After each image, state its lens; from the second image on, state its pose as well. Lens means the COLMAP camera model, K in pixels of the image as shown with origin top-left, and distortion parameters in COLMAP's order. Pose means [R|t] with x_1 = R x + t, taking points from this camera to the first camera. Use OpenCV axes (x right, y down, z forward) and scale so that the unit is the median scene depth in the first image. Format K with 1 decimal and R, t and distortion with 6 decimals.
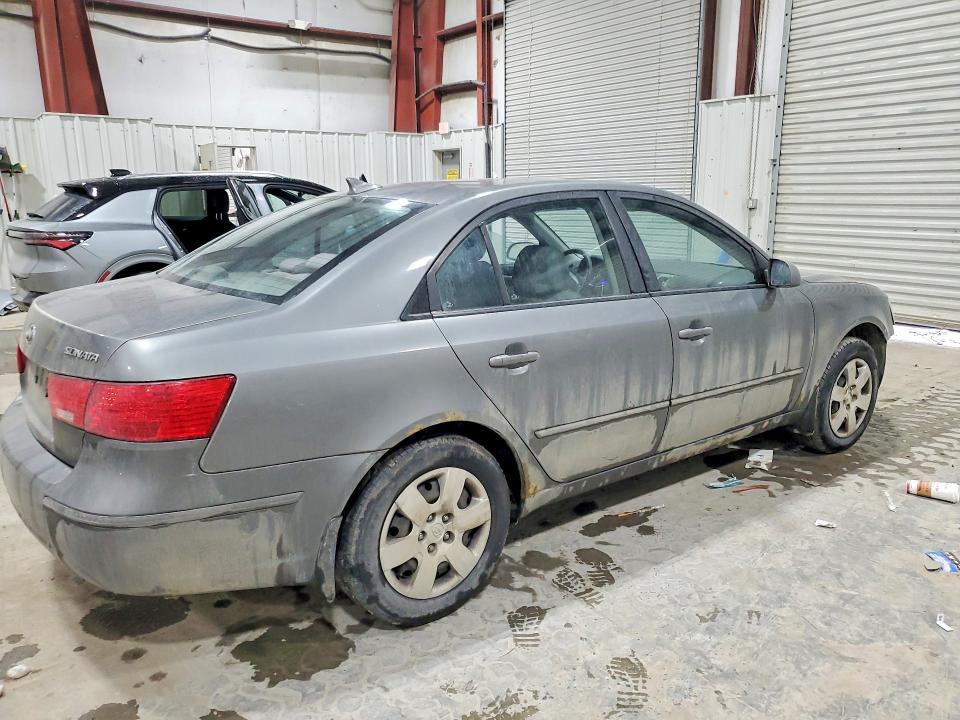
lens RADIAL K [[718.0, 0, 480.0], [0, 718.0, 360.0], [0, 0, 1]] dist [-0.003586, 0.006932]
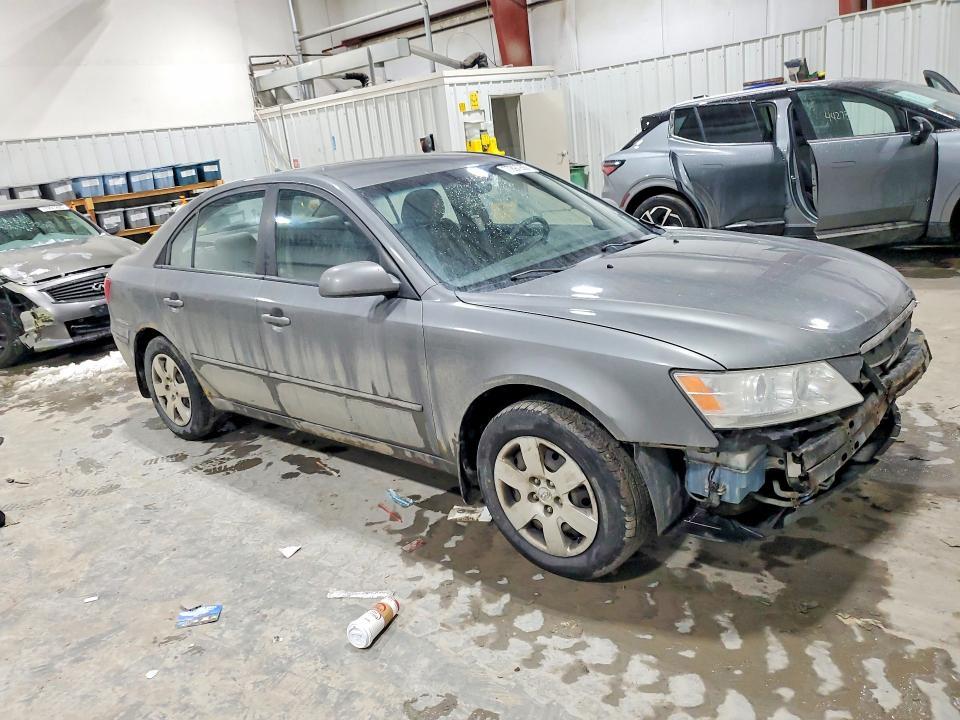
lens RADIAL K [[718.0, 0, 480.0], [0, 718.0, 360.0], [0, 0, 1]] dist [-0.003586, 0.006932]
pose [[0.216018, 0.262683, -0.940390, 1.222213], [-0.098038, 0.964098, 0.246785, -0.242045], [0.971455, 0.038884, 0.234015, 0.912814]]
